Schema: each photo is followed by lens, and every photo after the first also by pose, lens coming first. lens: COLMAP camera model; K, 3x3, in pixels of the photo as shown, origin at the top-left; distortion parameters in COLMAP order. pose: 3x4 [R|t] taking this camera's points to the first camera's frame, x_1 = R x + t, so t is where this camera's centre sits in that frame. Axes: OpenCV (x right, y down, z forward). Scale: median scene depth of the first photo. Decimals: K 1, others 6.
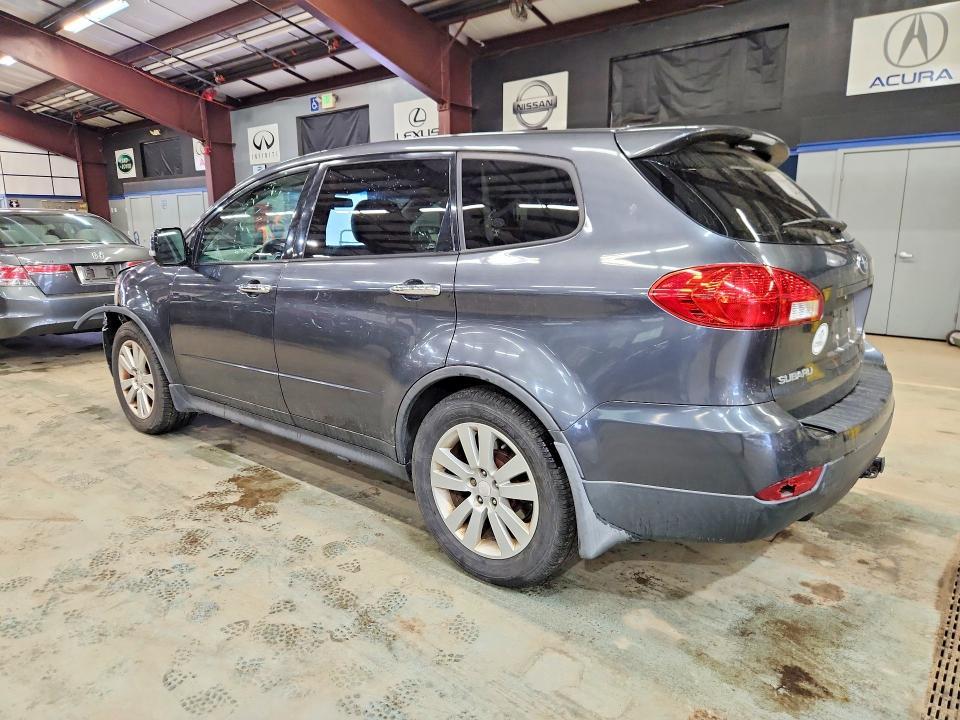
lens RADIAL K [[645.2, 0, 471.0], [0, 645.2, 357.8], [0, 0, 1]] dist [0.056249, -0.048603]
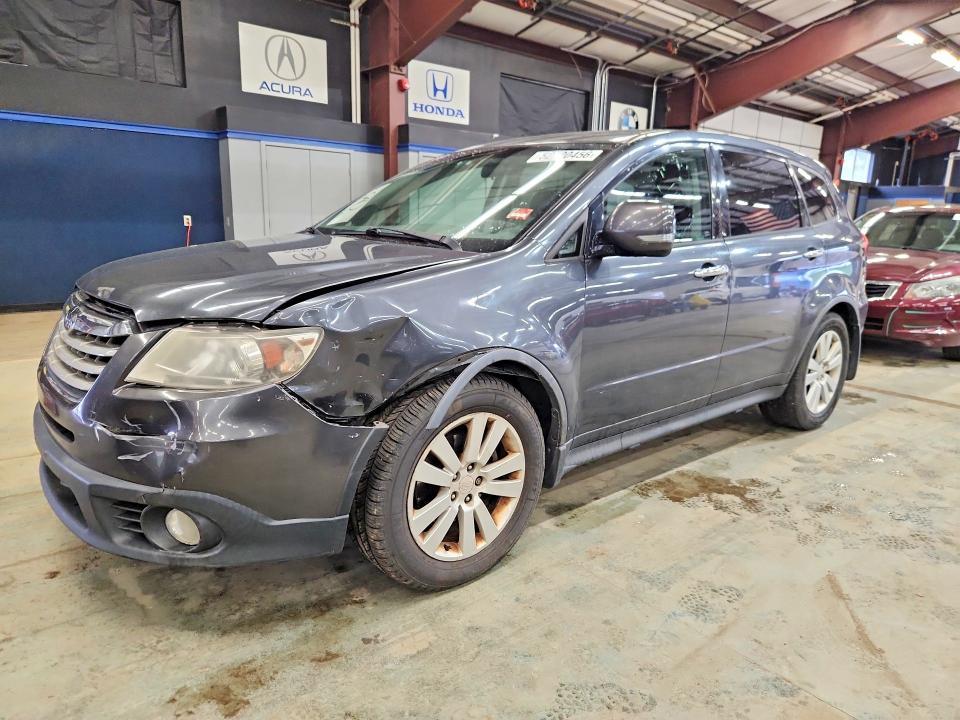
lens RADIAL K [[645.2, 0, 471.0], [0, 645.2, 357.8], [0, 0, 1]] dist [0.056249, -0.048603]
pose [[0.164737, -0.200552, 0.965733, -1.234678], [0.172476, 0.969882, 0.171992, -0.195233], [-0.971140, 0.138233, 0.194366, 1.096594]]
